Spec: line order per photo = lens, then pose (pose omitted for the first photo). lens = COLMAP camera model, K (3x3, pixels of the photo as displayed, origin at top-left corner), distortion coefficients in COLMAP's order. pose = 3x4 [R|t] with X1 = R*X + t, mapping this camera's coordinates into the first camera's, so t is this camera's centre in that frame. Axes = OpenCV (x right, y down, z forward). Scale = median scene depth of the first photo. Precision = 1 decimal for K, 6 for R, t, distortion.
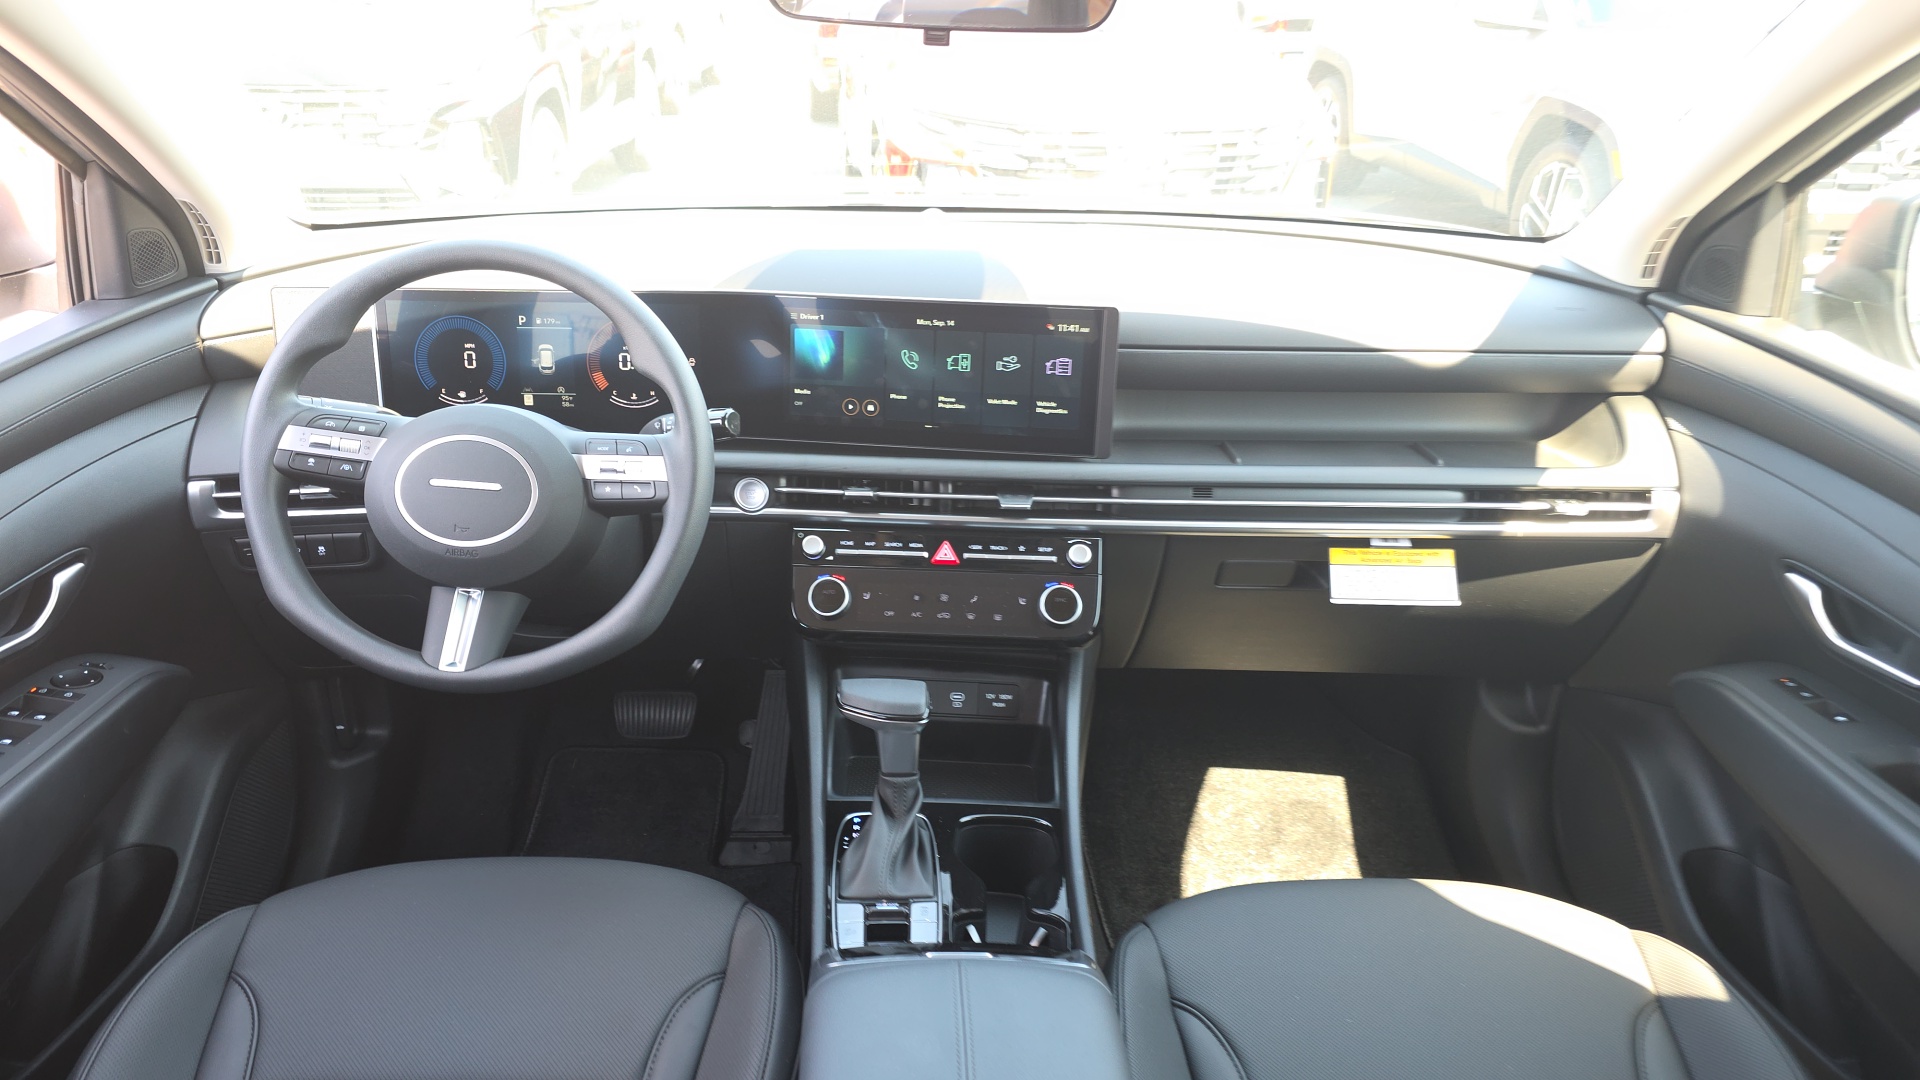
lens RADIAL K [[1312.7, 0, 929.0], [0, 1312.7, 545.8], [0, 0, 1]] dist [0.086725, -0.090672]
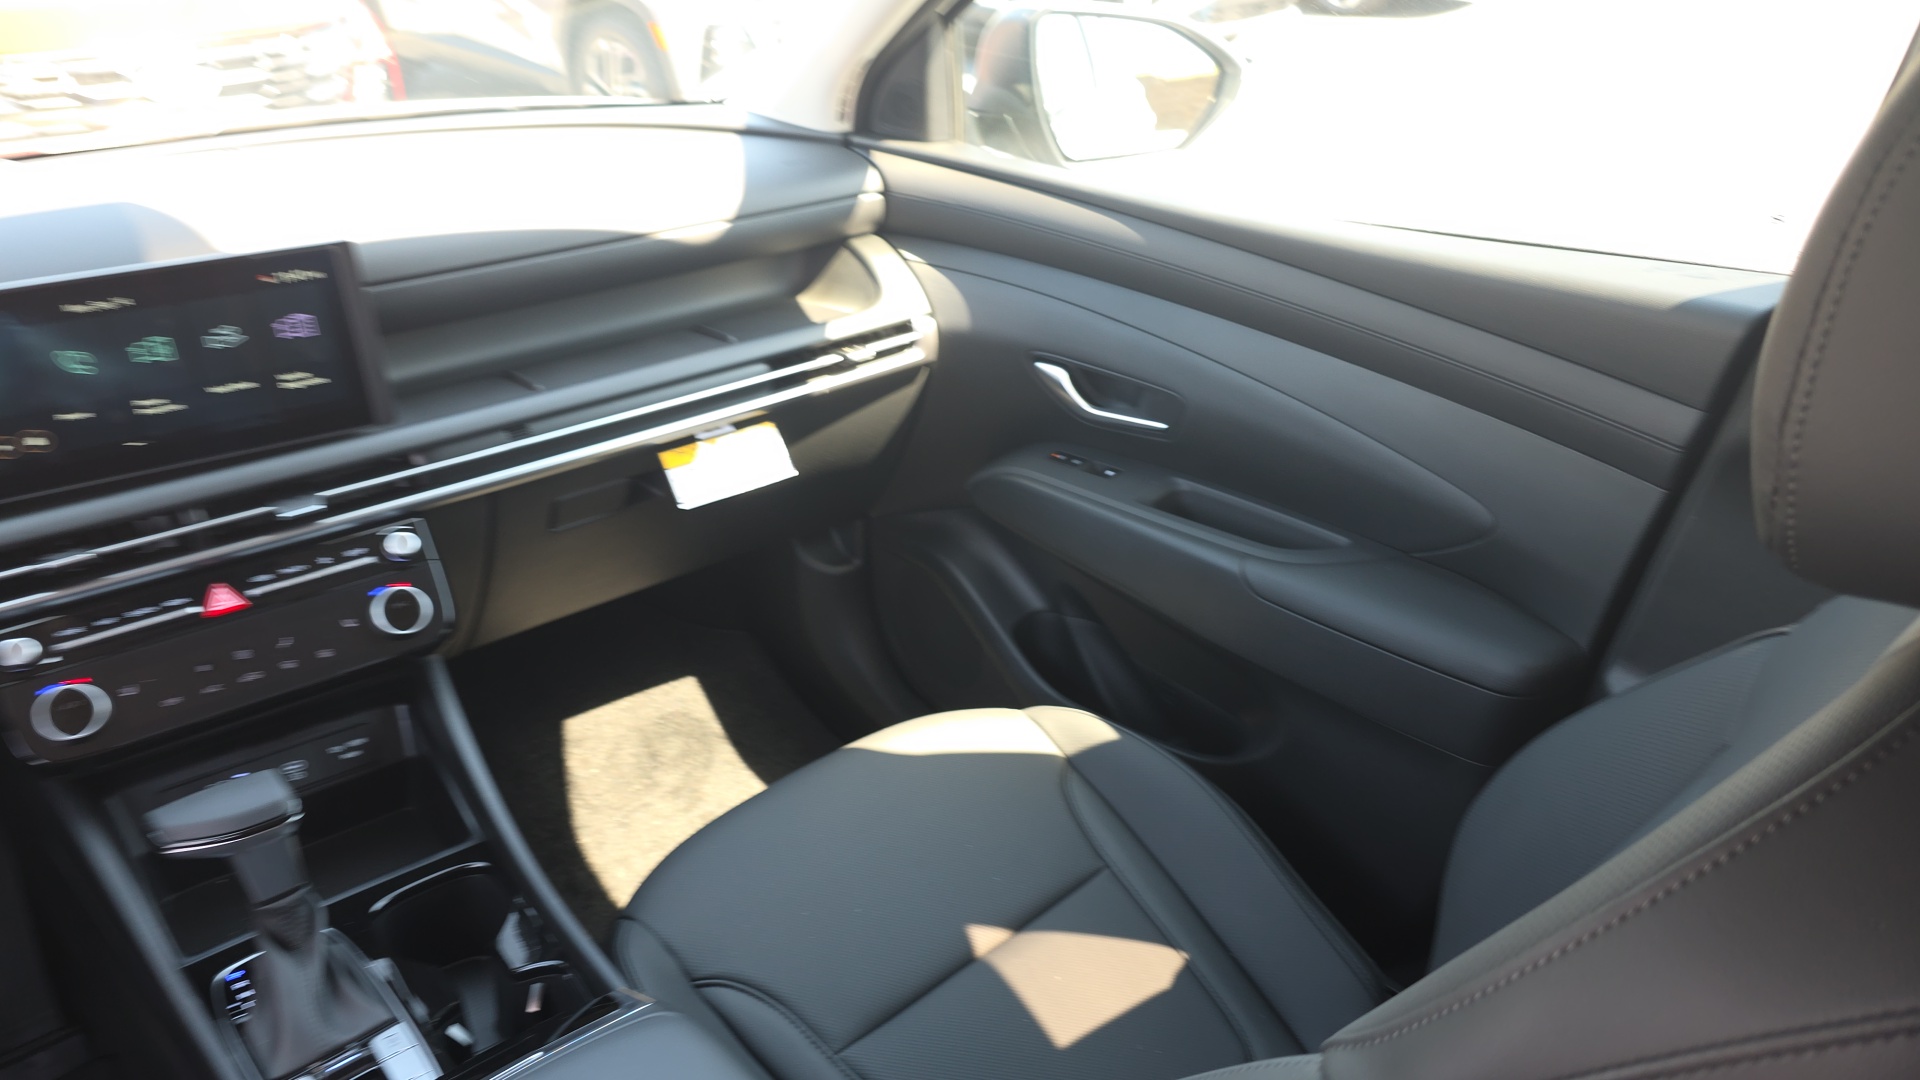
lens RADIAL K [[1317.1, 0, 930.7], [0, 1317.1, 524.8], [0, 0, 1]] dist [0.002978, -0.002776]
pose [[0.769151, -0.306360, 0.560848, -0.086598], [0.273558, 0.950970, 0.144301, -0.032932], [-0.577558, 0.042435, 0.815246, 0.142419]]
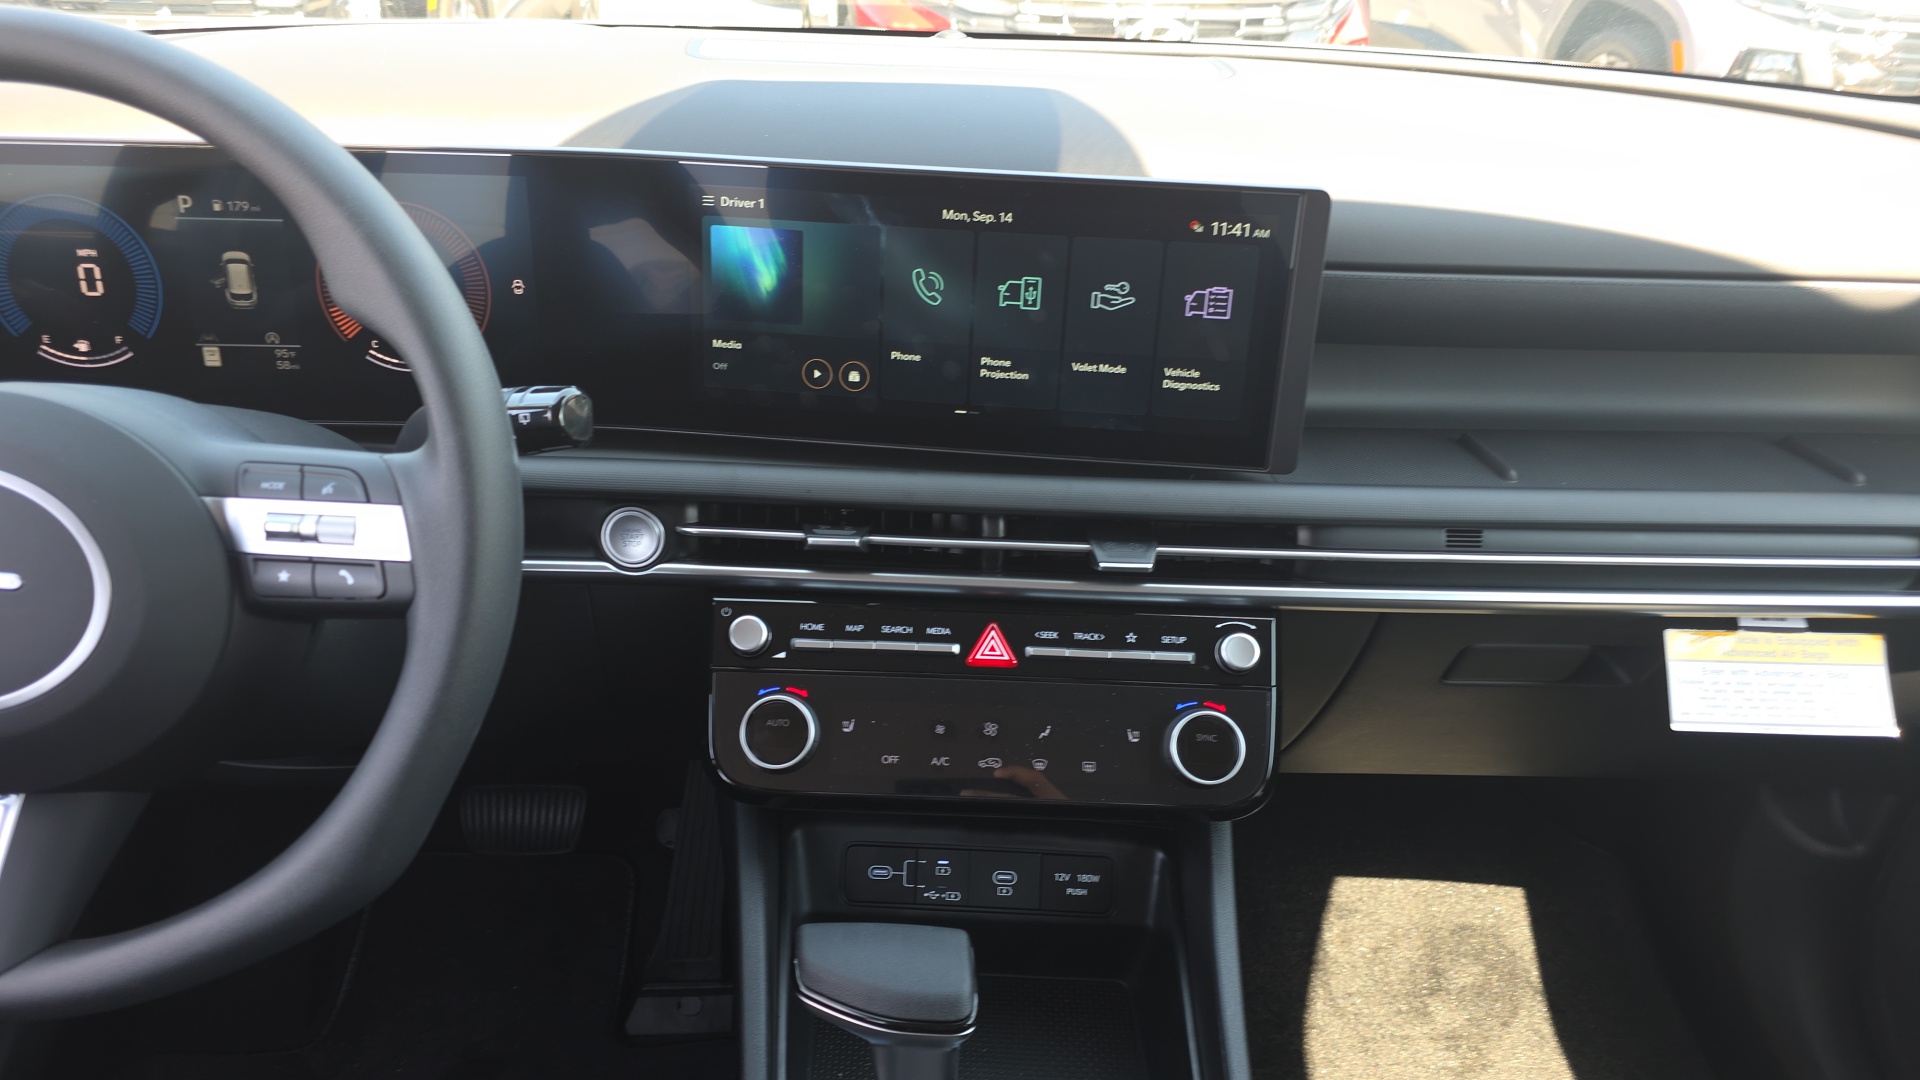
lens RADIAL K [[1300.6, 0, 948.2], [0, 1300.6, 572.8], [0, 0, 1]] dist [0.052846, -0.050980]
pose [[0.999171, -0.000266, 0.040715, -0.027973], [-0.003296, 0.996169, 0.087391, -0.072431], [-0.040582, -0.087453, 0.995342, 0.463605]]
